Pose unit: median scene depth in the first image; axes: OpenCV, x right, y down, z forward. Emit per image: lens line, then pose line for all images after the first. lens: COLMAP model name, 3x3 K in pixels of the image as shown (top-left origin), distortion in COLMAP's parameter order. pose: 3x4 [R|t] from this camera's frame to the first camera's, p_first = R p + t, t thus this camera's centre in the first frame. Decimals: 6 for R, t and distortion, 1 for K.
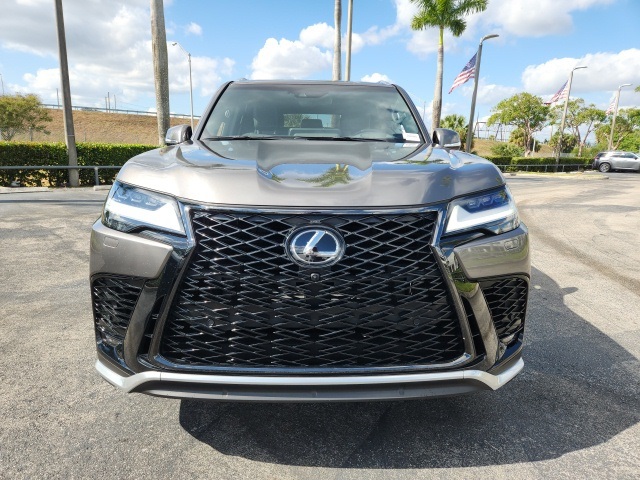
lens RADIAL K [[425.3, 0, 323.1], [0, 425.3, 241.1], [0, 0, 1]] dist [0.069801, -0.055763]
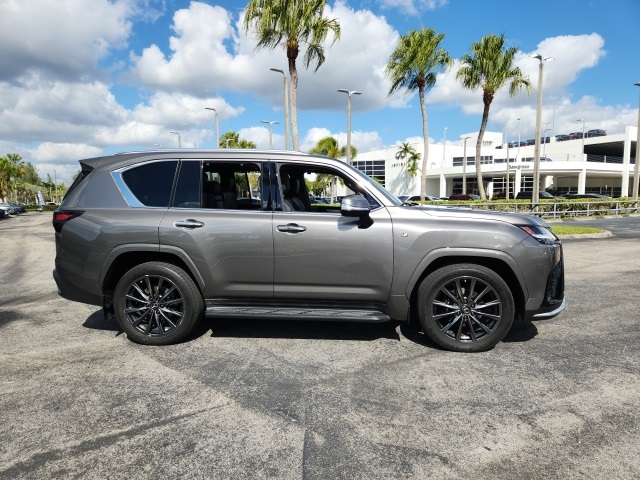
lens RADIAL K [[418.9, 0, 327.0], [0, 418.9, 237.9], [0, 0, 1]] dist [0.070232, -0.054836]
pose [[0.141058, -0.119974, 0.982705, -1.178450], [0.223597, 0.970842, 0.086430, -0.217399], [-0.964421, 0.207538, 0.163770, 0.725151]]
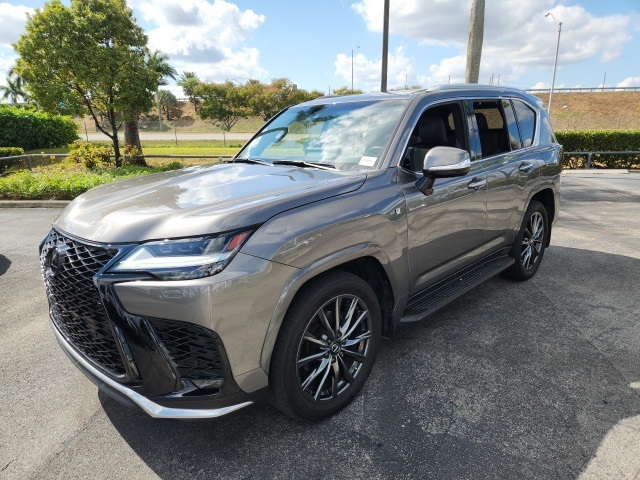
lens RADIAL K [[428.9, 0, 329.4], [0, 428.9, 237.1], [0, 0, 1]] dist [0.062914, -0.051474]
pose [[0.694812, 0.147837, -0.703833, 0.603452], [-0.120737, 0.988733, 0.088490, -0.110565], [0.708985, 0.023495, 0.704833, 0.221119]]
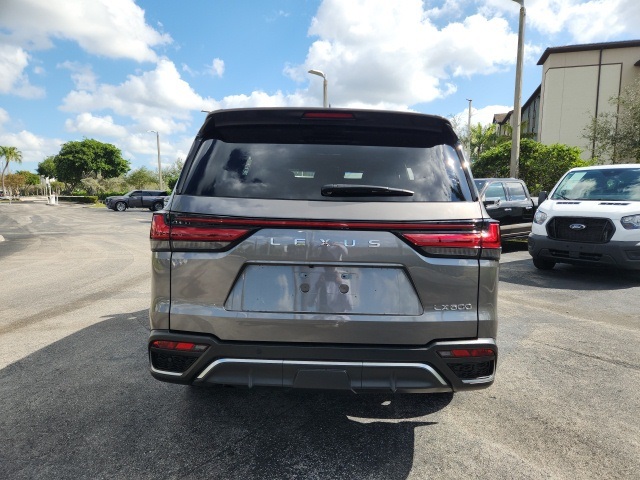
lens RADIAL K [[425.3, 0, 323.1], [0, 425.3, 241.1], [0, 0, 1]] dist [0.069801, -0.055763]
pose [[-0.998061, -0.041309, 0.046562, -0.068232], [-0.025077, 0.951500, 0.306624, -0.465811], [-0.056970, 0.304862, -0.950691, 2.024365]]
